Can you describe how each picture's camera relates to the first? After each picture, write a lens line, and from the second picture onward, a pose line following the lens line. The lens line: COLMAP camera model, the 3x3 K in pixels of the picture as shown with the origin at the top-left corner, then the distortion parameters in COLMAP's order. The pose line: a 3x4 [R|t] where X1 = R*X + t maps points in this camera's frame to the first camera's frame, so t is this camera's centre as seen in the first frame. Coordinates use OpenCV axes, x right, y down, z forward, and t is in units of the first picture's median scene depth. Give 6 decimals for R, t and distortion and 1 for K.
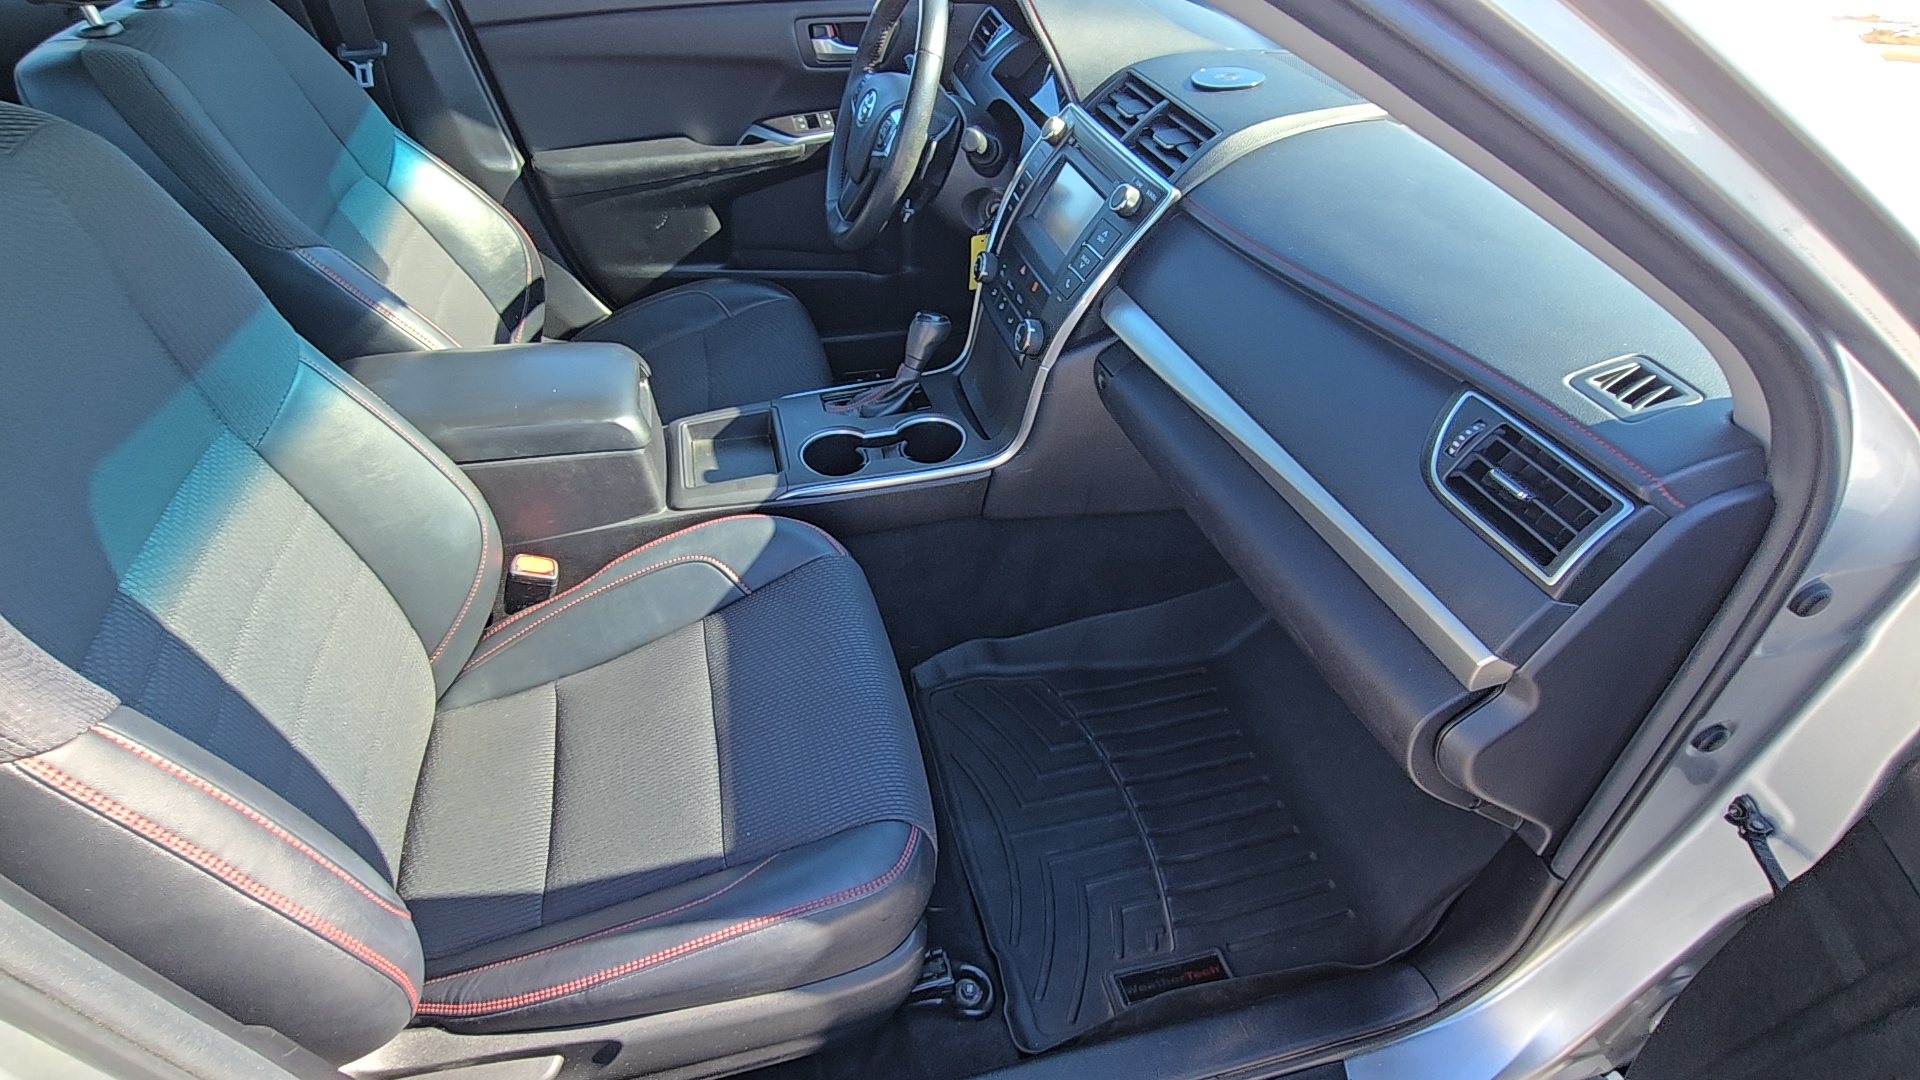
lens RADIAL K [[960.4, 0, 964.1], [0, 960.4, 538.8], [0, 0, 1]] dist [0.002596, 0.000330]
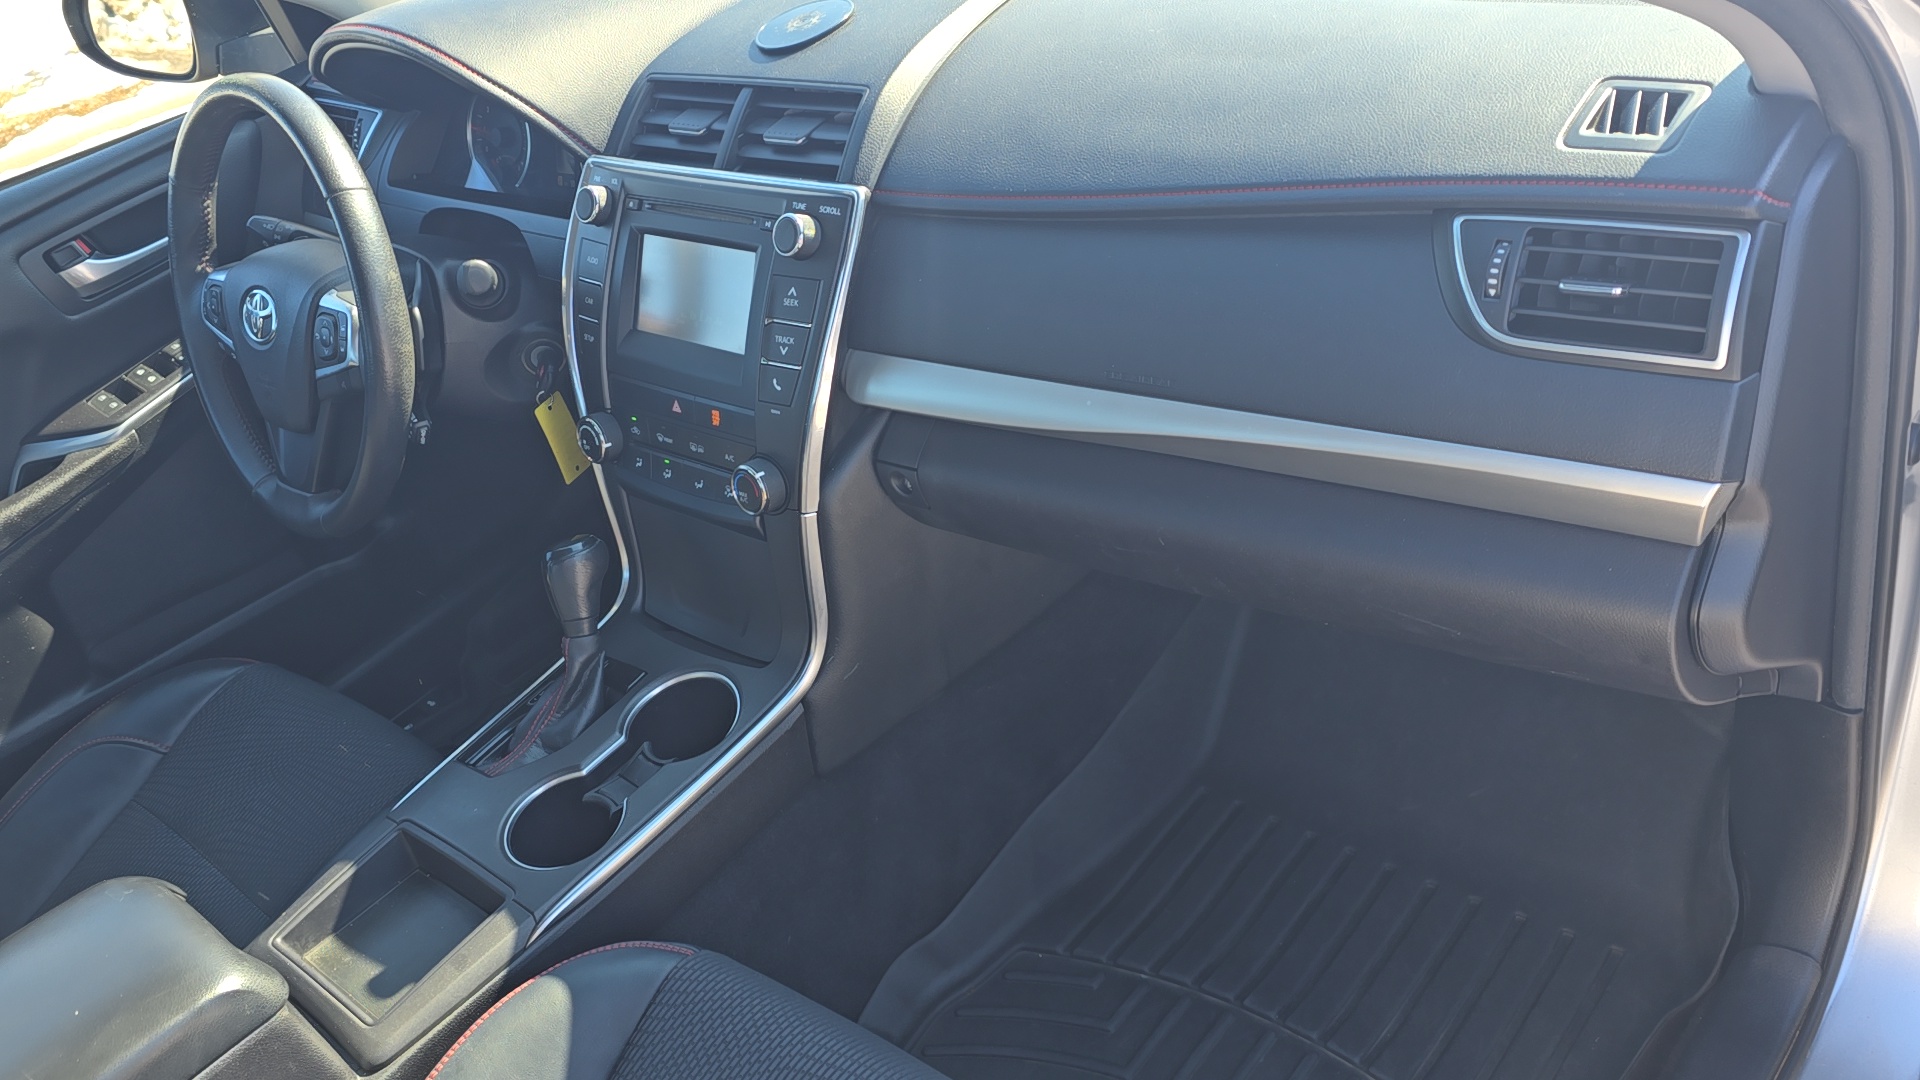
lens RADIAL K [[1570.0, 0, 958.4], [0, 1570.0, 557.3], [0, 0, 1]] dist [-0.002481, -0.003882]
pose [[0.794421, -0.514045, 0.323501, -0.175558], [0.553060, 0.832386, -0.035484, -0.058565], [-0.251037, 0.207104, 0.945562, -0.000575]]
